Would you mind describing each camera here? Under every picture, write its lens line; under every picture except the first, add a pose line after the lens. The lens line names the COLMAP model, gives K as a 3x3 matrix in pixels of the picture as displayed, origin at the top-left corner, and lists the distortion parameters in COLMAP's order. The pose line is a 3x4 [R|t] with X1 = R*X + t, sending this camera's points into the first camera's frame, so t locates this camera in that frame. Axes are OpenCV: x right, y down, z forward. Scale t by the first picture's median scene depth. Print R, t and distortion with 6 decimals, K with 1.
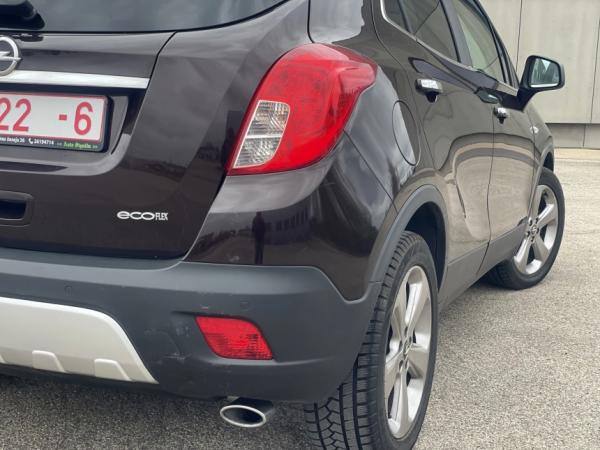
lens RADIAL K [[872.0, 0, 300.0], [0, 872.0, 225.0], [0, 0, 1]] dist [0.291290, -1.346768]
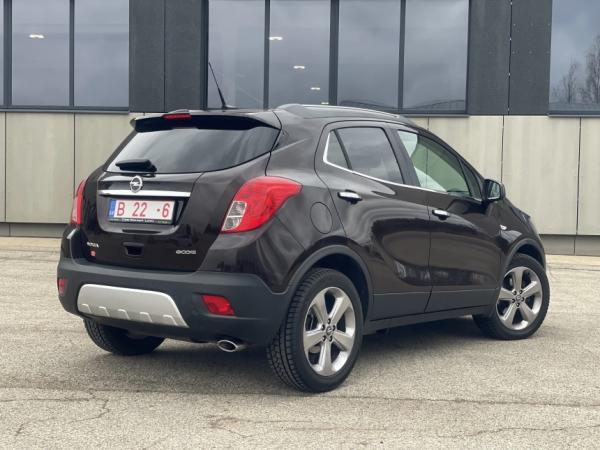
lens RADIAL K [[872.0, 0, 300.0], [0, 872.0, 225.0], [0, 0, 1]] dist [0.291290, -1.346768]
pose [[0.961129, -0.003509, -0.276076, 0.712467], [-0.035743, 0.989924, -0.137017, 0.214974], [0.273775, 0.141559, 0.951319, -1.056530]]
